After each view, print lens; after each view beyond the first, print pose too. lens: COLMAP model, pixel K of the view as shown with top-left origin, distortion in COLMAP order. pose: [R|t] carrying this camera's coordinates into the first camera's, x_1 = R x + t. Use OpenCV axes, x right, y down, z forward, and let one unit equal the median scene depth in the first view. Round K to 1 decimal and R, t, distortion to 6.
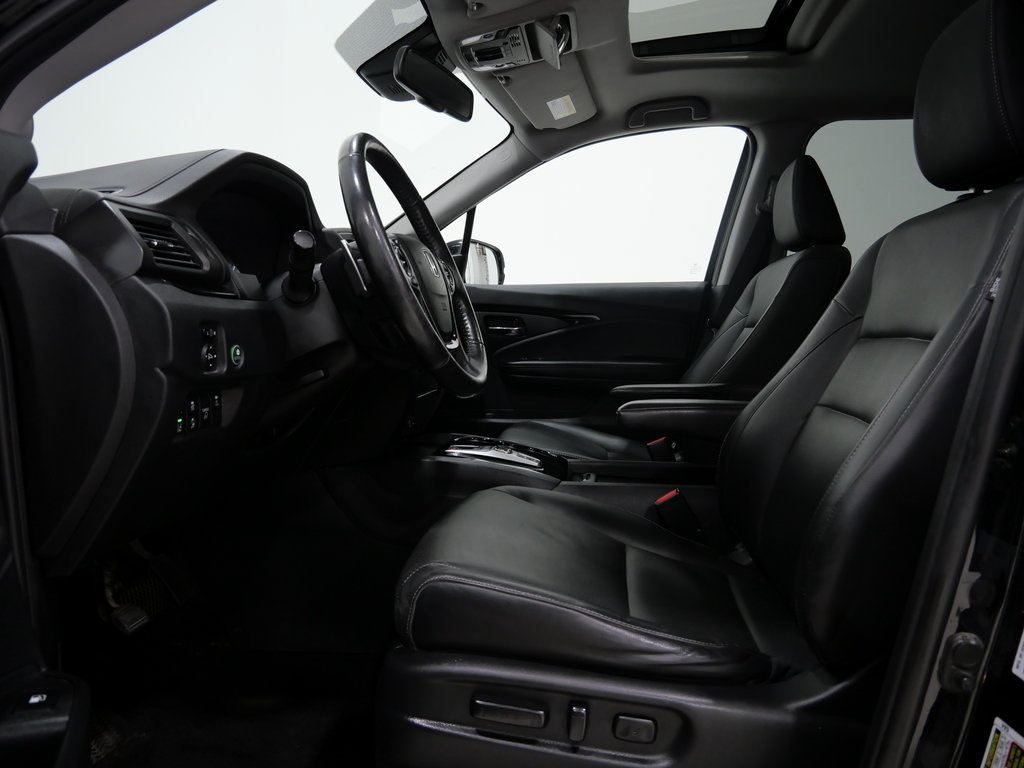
lens RADIAL K [[739.5, 0, 507.9], [0, 739.5, 384.4], [0, 0, 1]] dist [-0.032680, -0.000568]
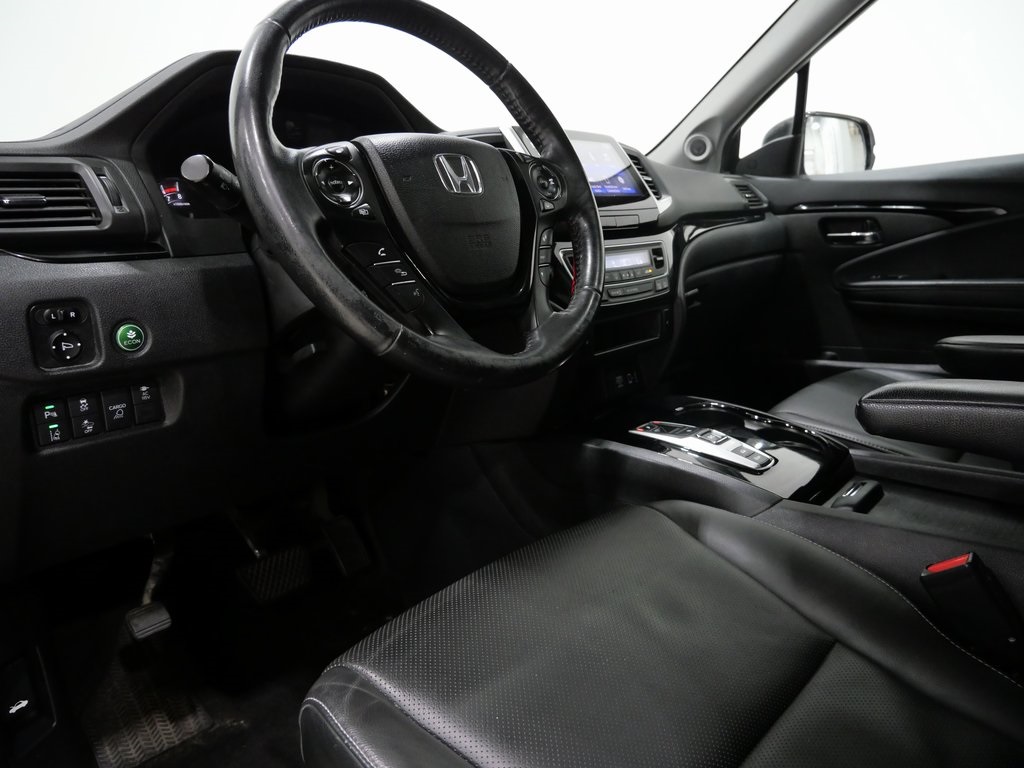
lens RADIAL K [[739.5, 0, 517.2], [0, 739.5, 386.7], [0, 0, 1]] dist [-0.032680, -0.000568]
pose [[0.822883, 0.056954, -0.565349, 0.178167], [0.020713, 0.991296, 0.130012, -0.037364], [0.567833, -0.118695, 0.814541, 0.286581]]
